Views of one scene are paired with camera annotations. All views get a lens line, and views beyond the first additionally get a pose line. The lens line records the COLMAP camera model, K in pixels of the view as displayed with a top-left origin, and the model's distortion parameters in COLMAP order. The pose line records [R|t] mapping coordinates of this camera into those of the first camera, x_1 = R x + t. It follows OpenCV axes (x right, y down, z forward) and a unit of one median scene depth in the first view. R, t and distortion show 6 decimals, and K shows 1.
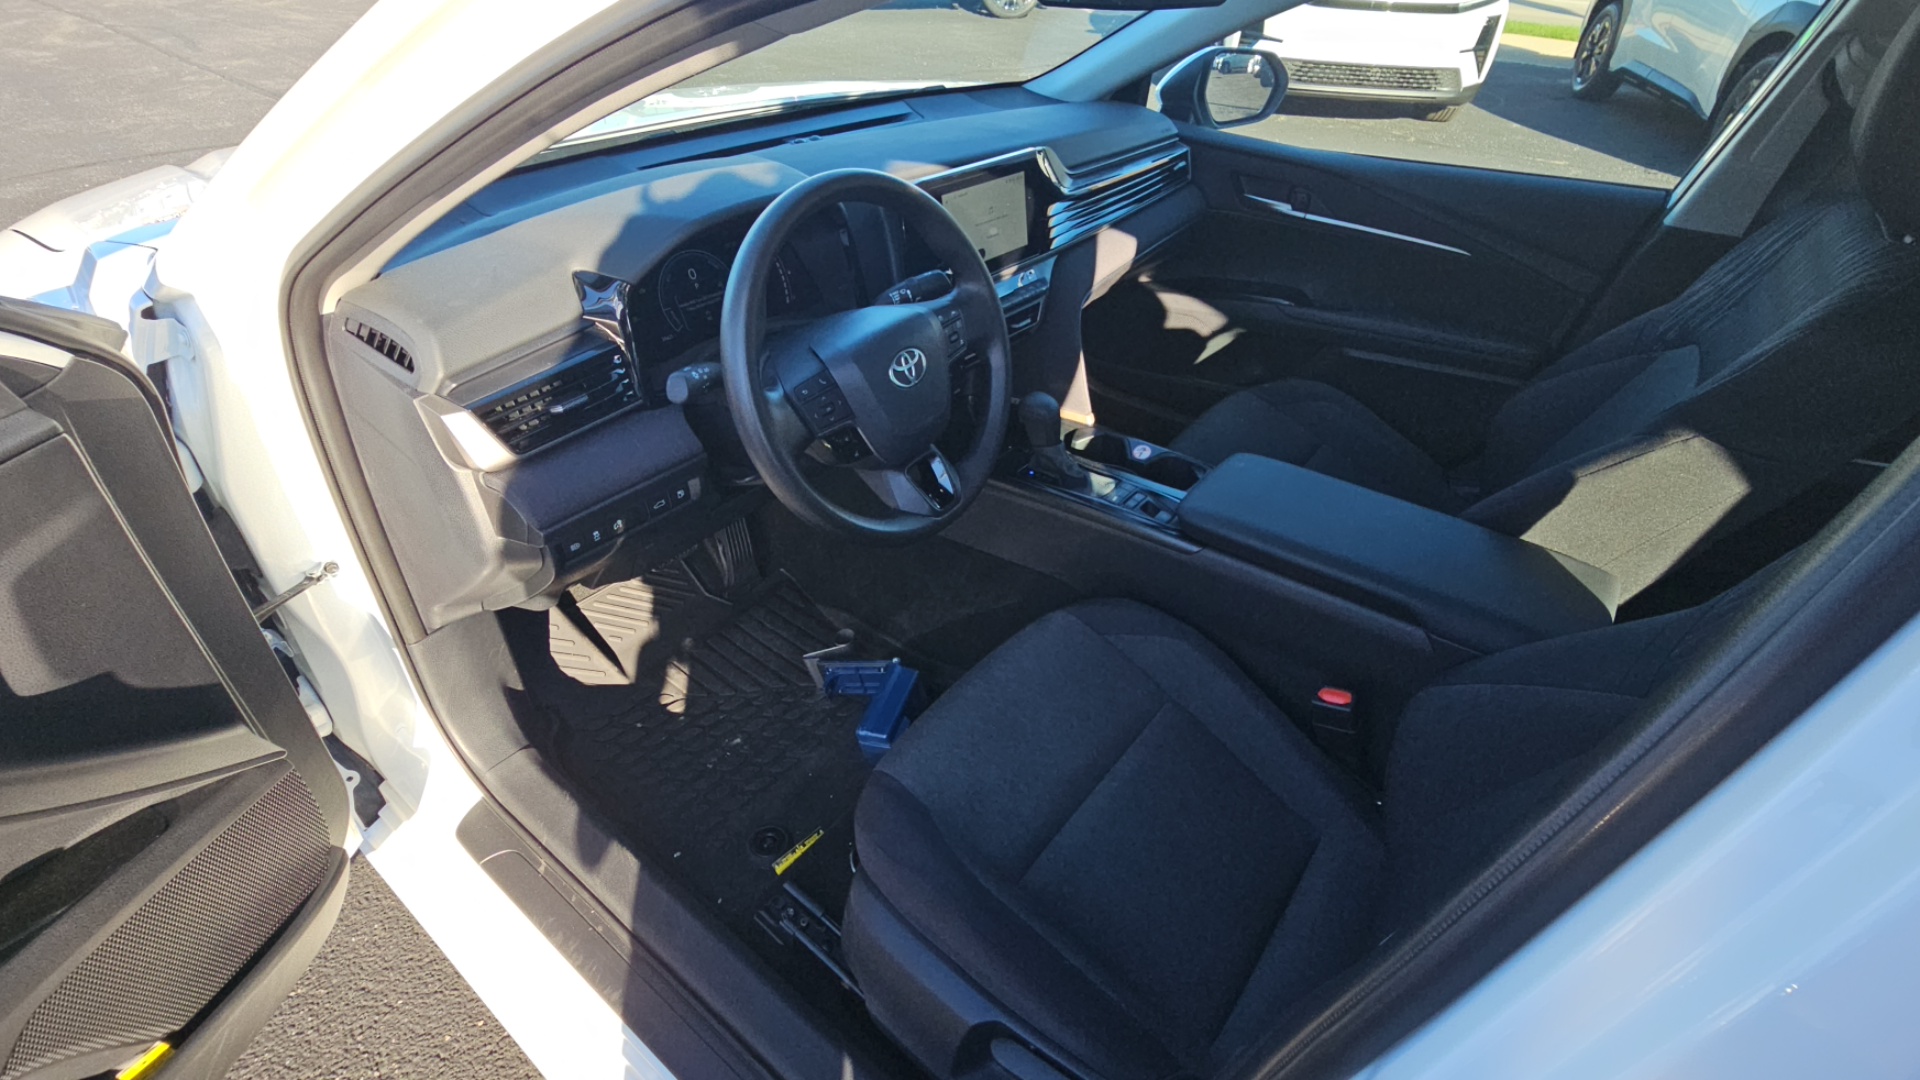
lens RADIAL K [[862.0, 0, 973.9], [0, 862.0, 540.4], [0, 0, 1]] dist [0.008212, -0.006534]
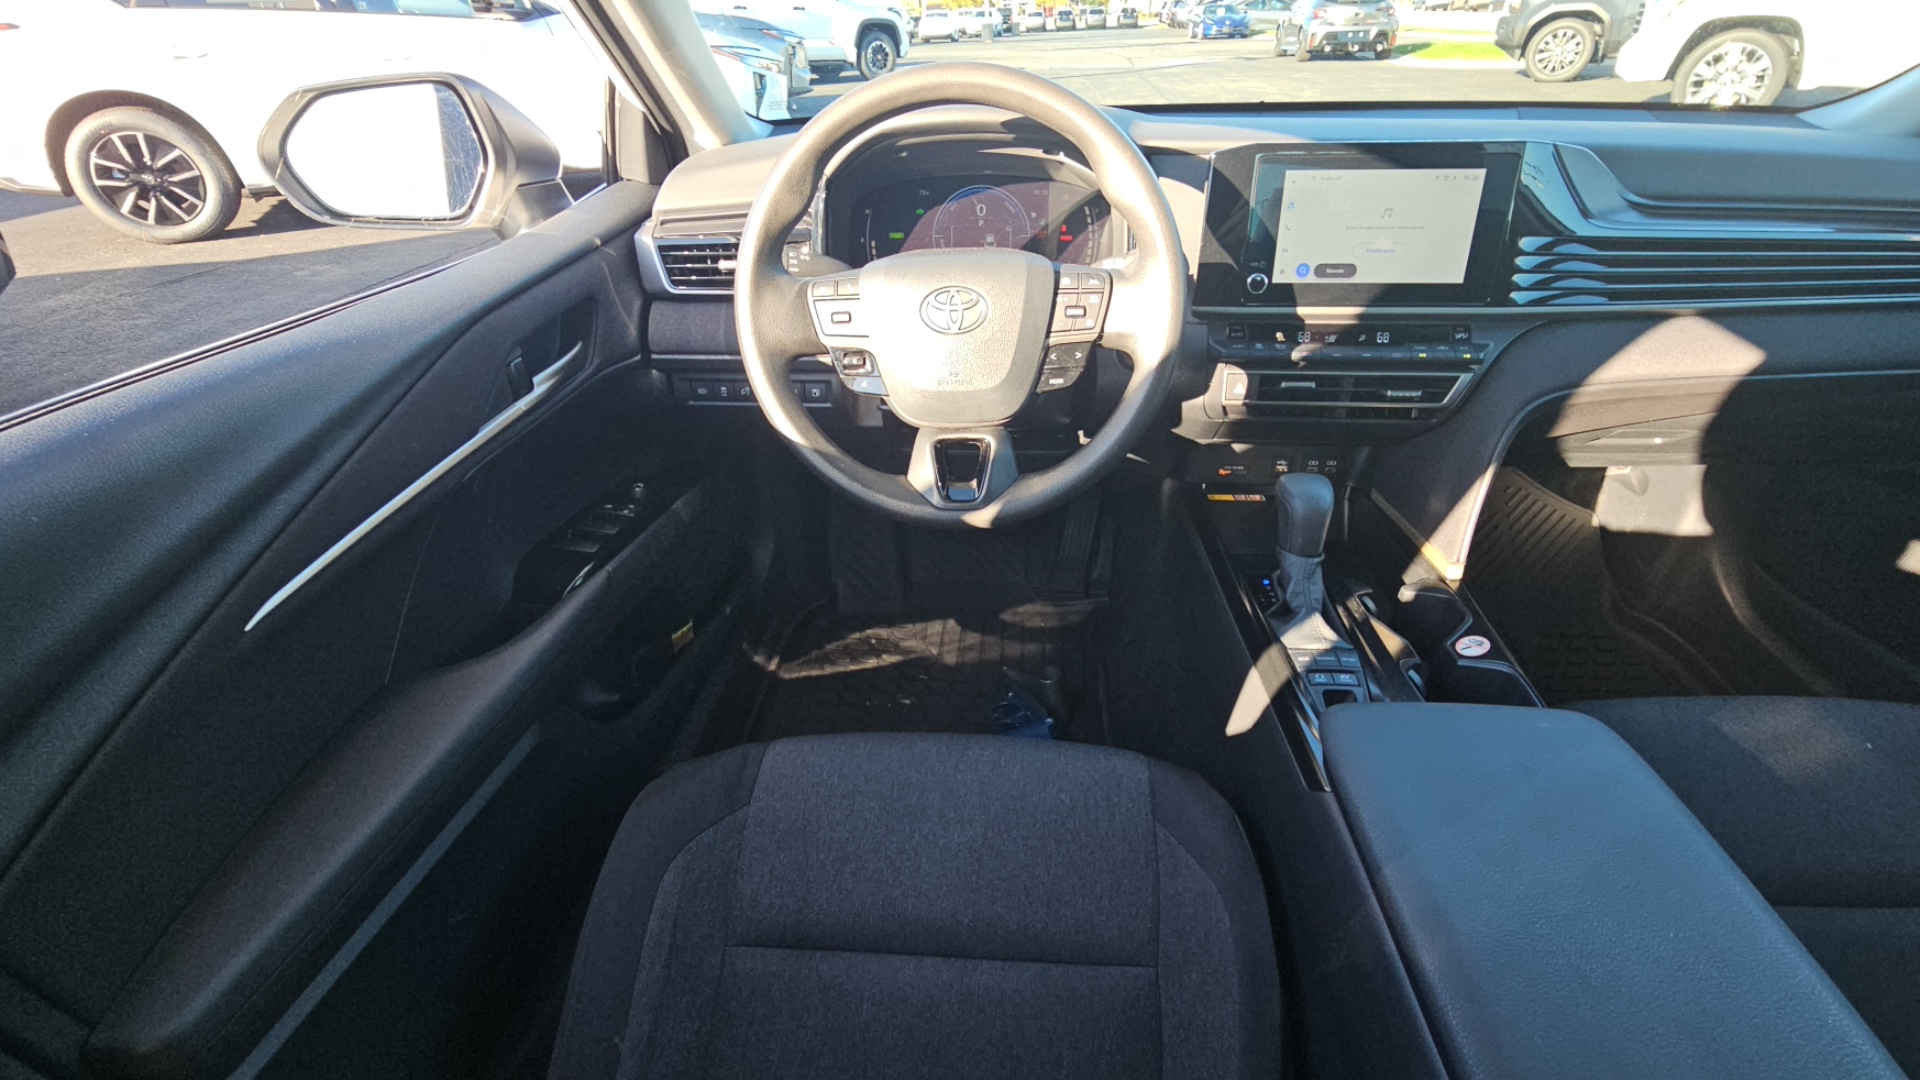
lens RADIAL K [[862.0, 0, 979.7], [0, 862.0, 544.7], [0, 0, 1]] dist [0.008212, -0.006534]
pose [[0.554433, 0.397361, -0.731238, 0.293907], [-0.468850, 0.875083, 0.120040, -0.055151], [0.687593, 0.276286, 0.671477, 0.259552]]
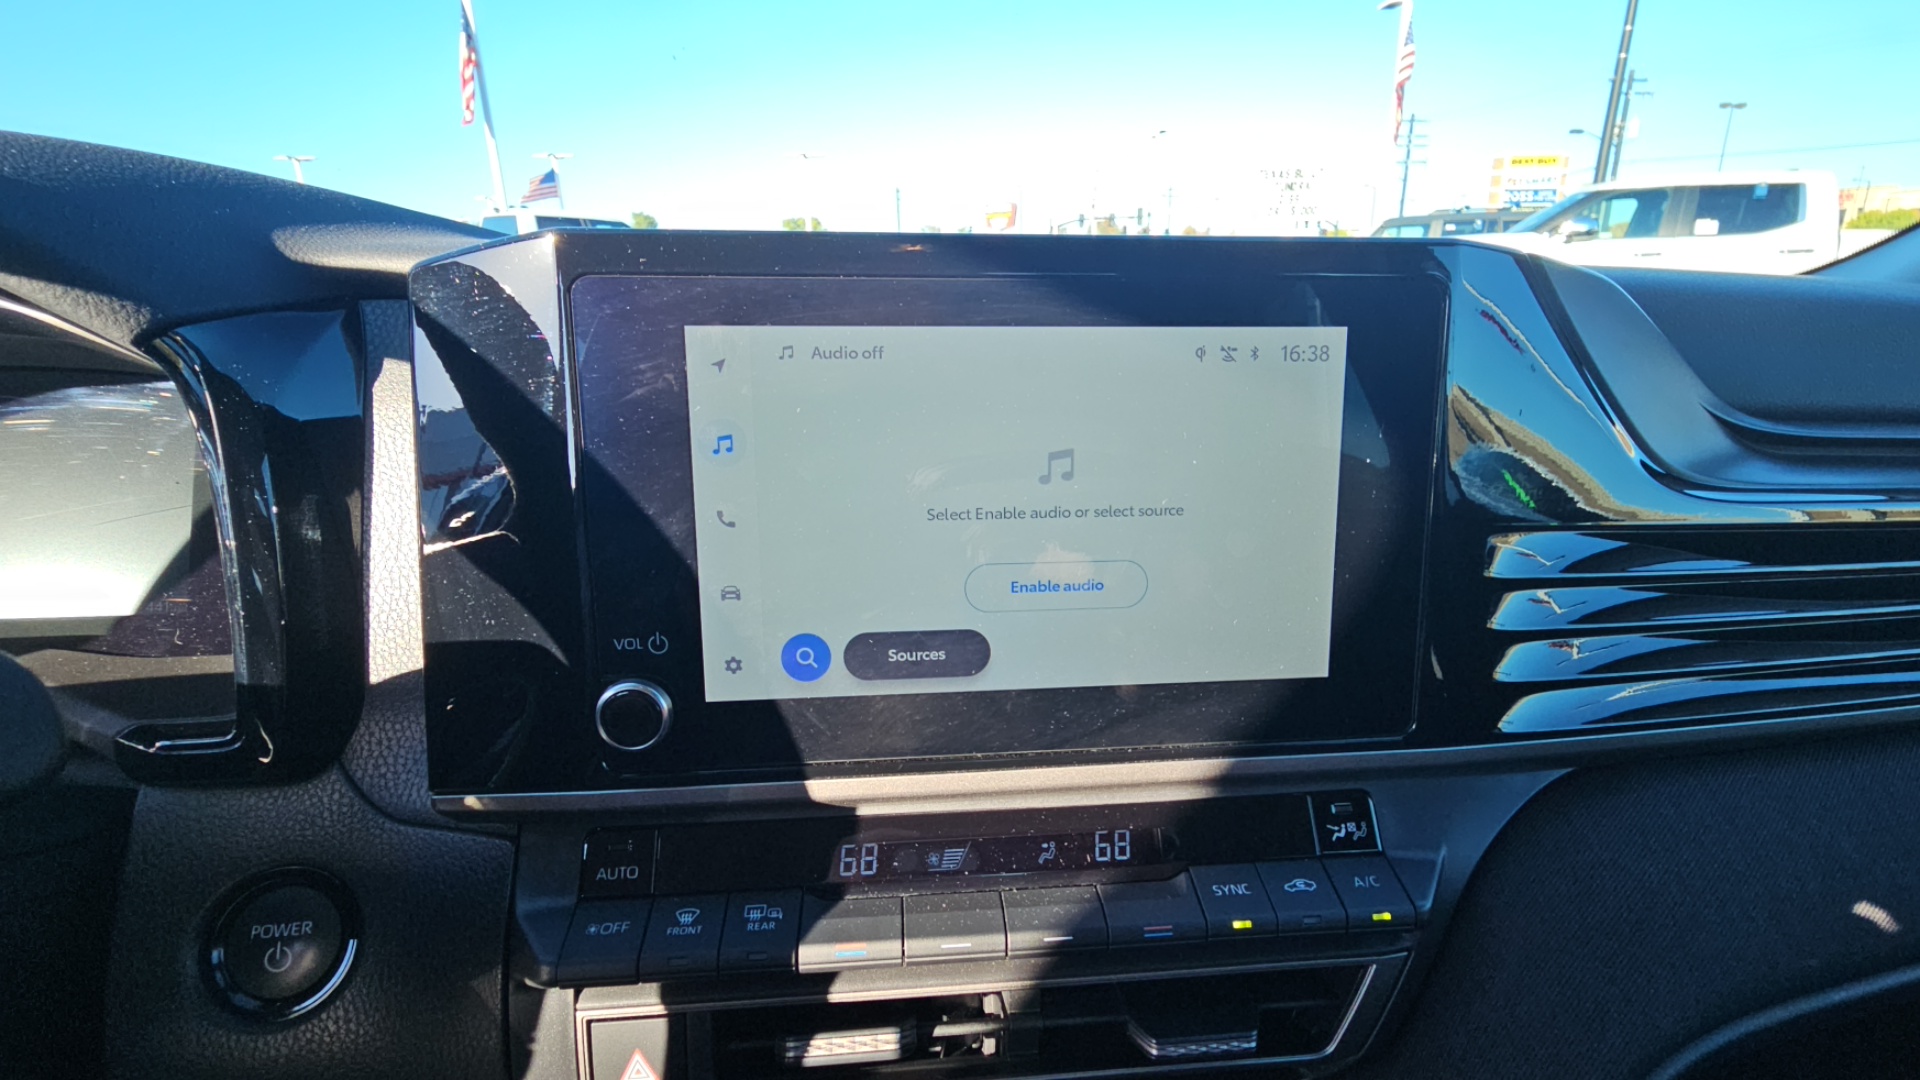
lens RADIAL K [[862.0, 0, 975.9], [0, 862.0, 540.7], [0, 0, 1]] dist [0.008212, -0.006534]
pose [[0.693599, 0.182725, -0.696801, 0.098120], [-0.417328, 0.890359, -0.181927, -0.213240], [0.587160, 0.416979, 0.693809, 0.567280]]
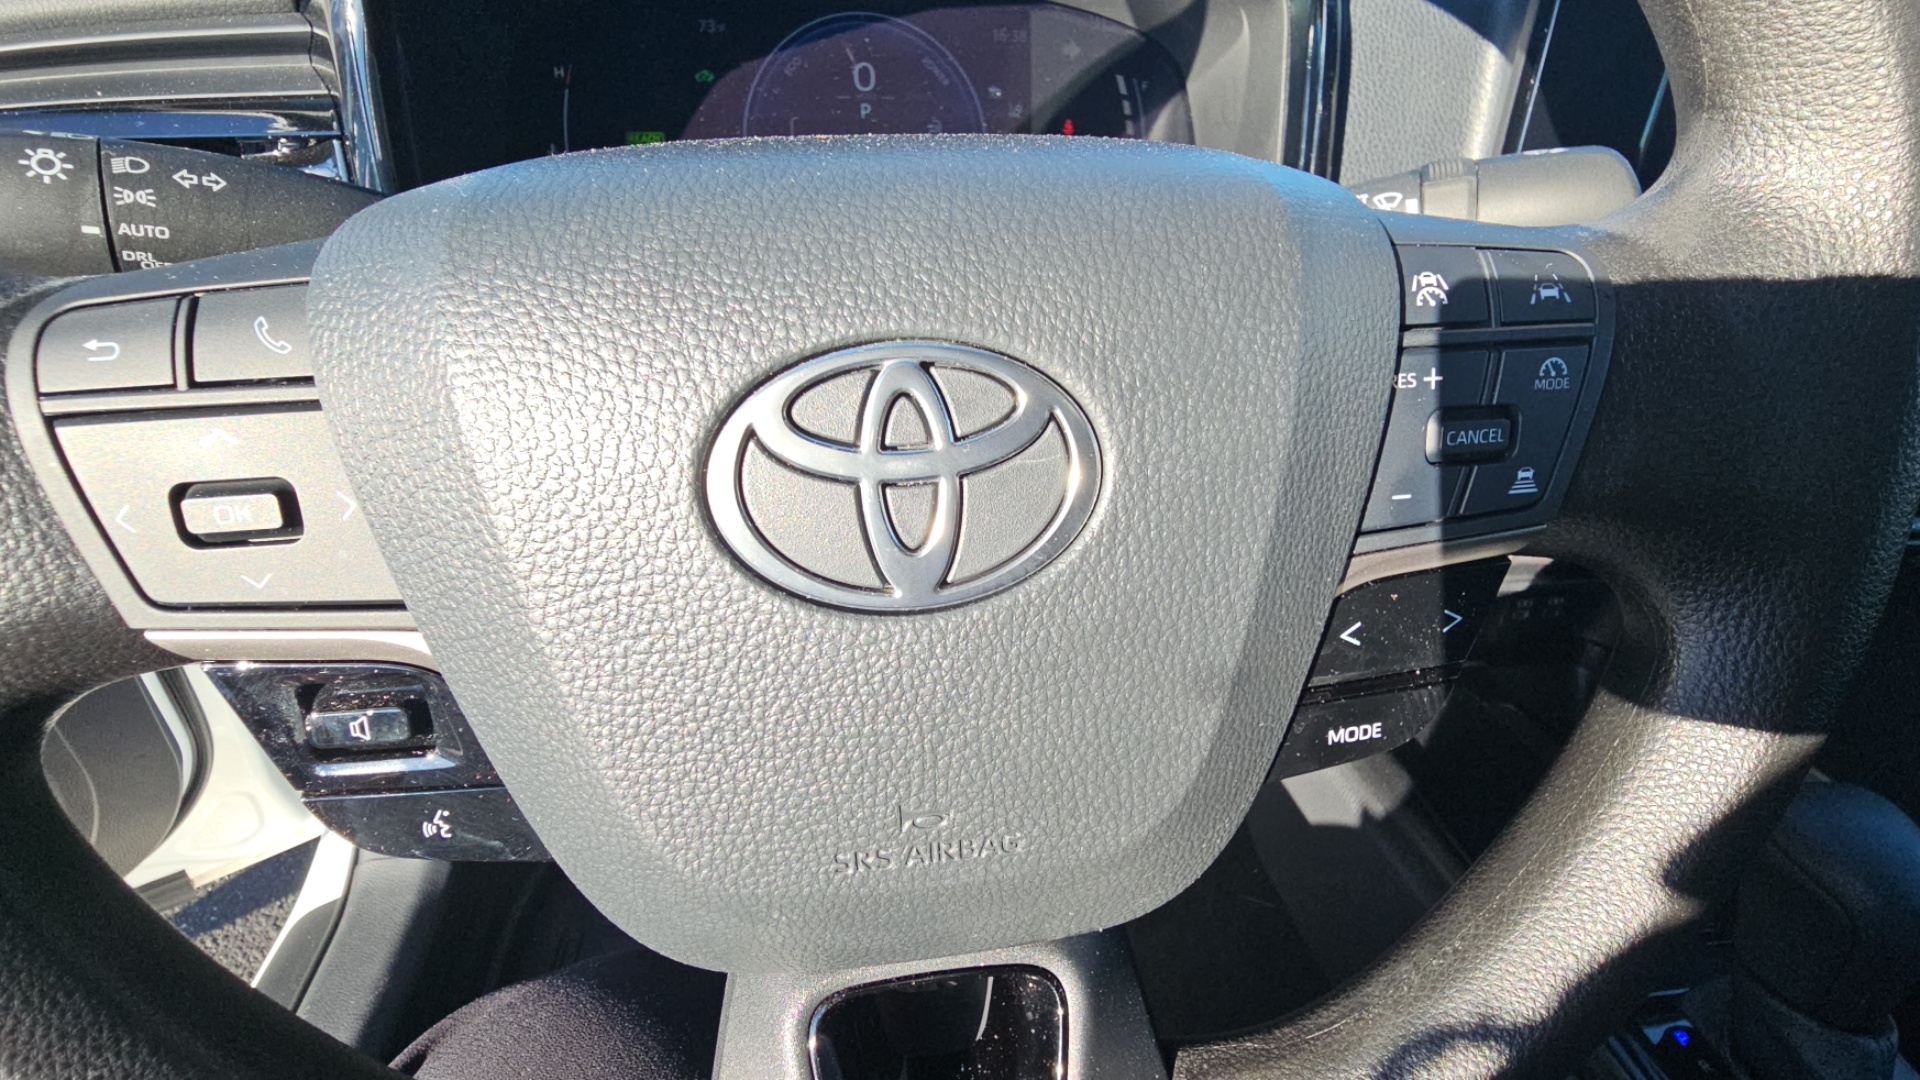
lens RADIAL K [[862.0, 0, 980.3], [0, 862.0, 553.0], [0, 0, 1]] dist [0.008212, -0.006534]
pose [[0.702464, 0.390689, -0.594901, 0.011056], [-0.429992, 0.899038, 0.082687, -0.097757], [0.567143, 0.197718, 0.799535, 0.432872]]
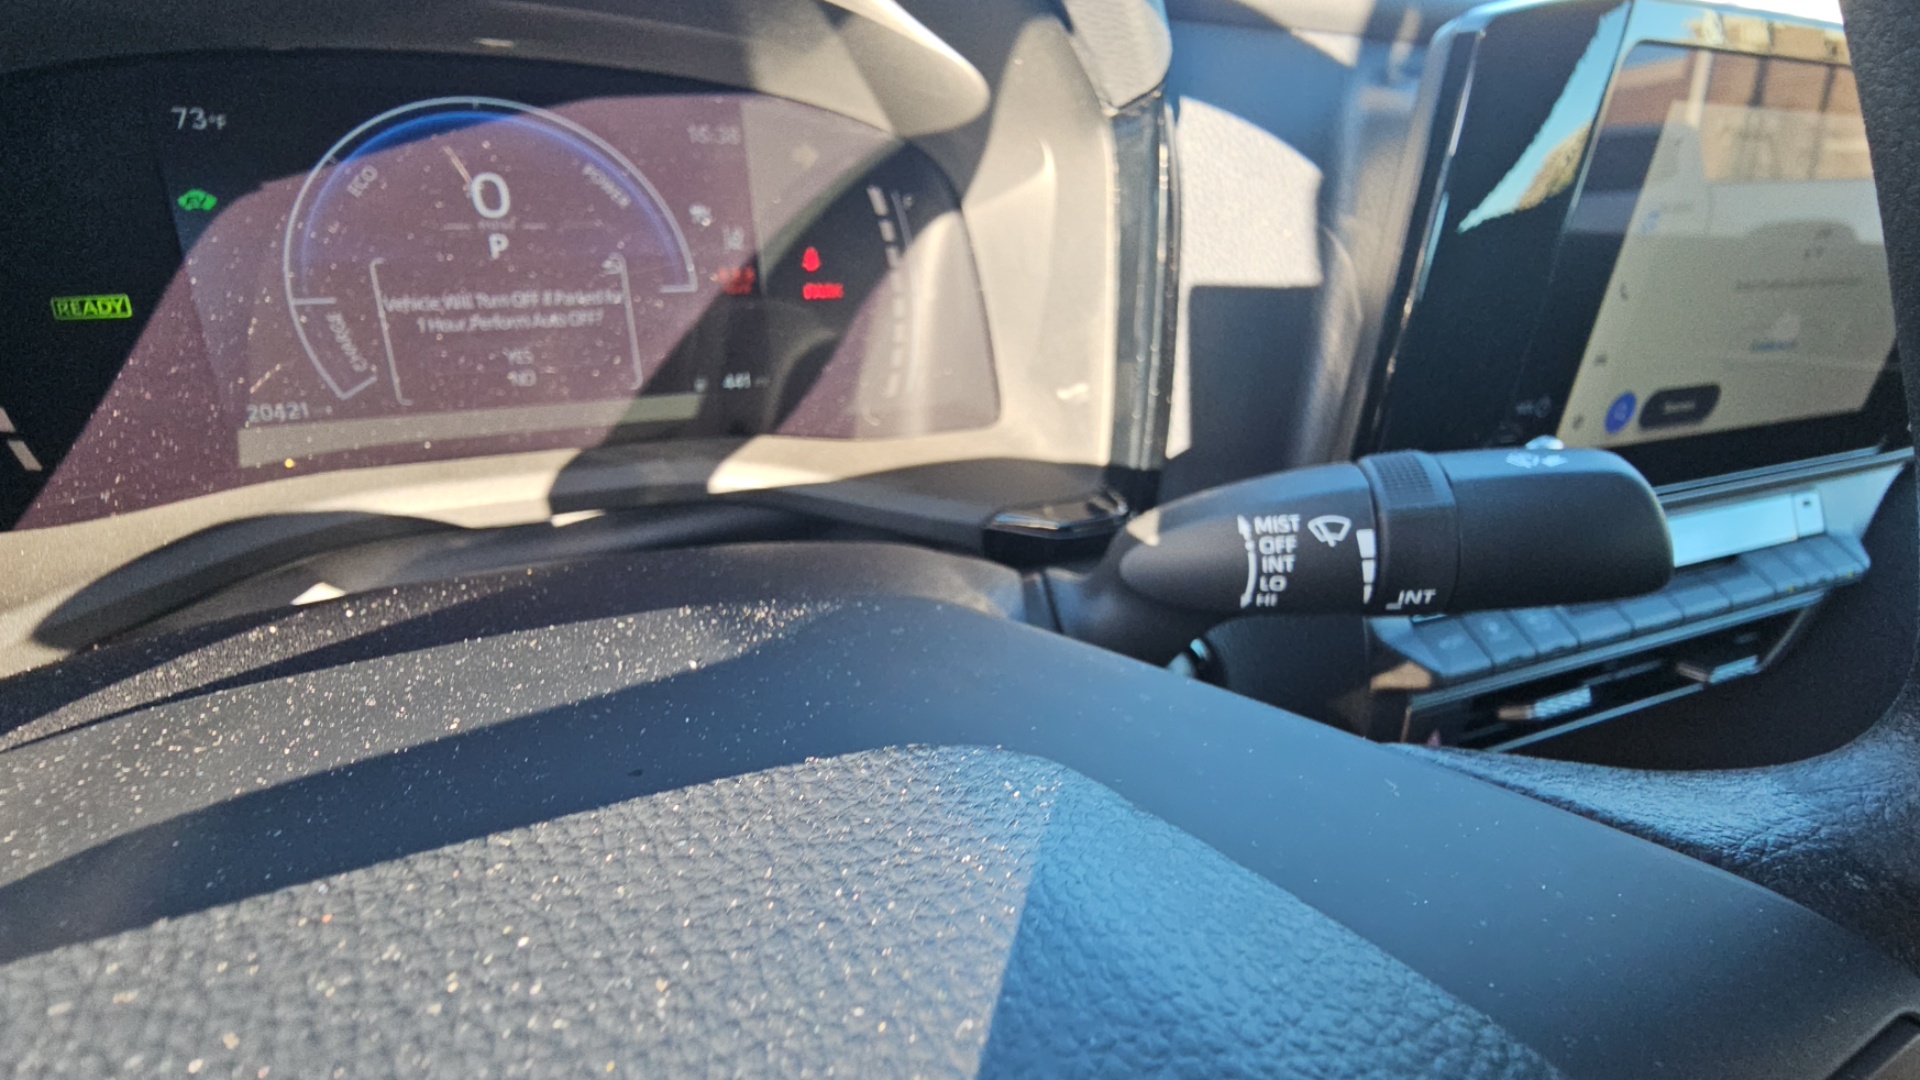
lens RADIAL K [[862.0, 0, 976.5], [0, 862.0, 551.1], [0, 0, 1]] dist [0.008212, -0.006534]
pose [[0.866323, 0.324189, -0.379981, -0.041774], [-0.348909, 0.937148, 0.004068, -0.147748], [0.357417, 0.129054, 0.924985, 0.469942]]
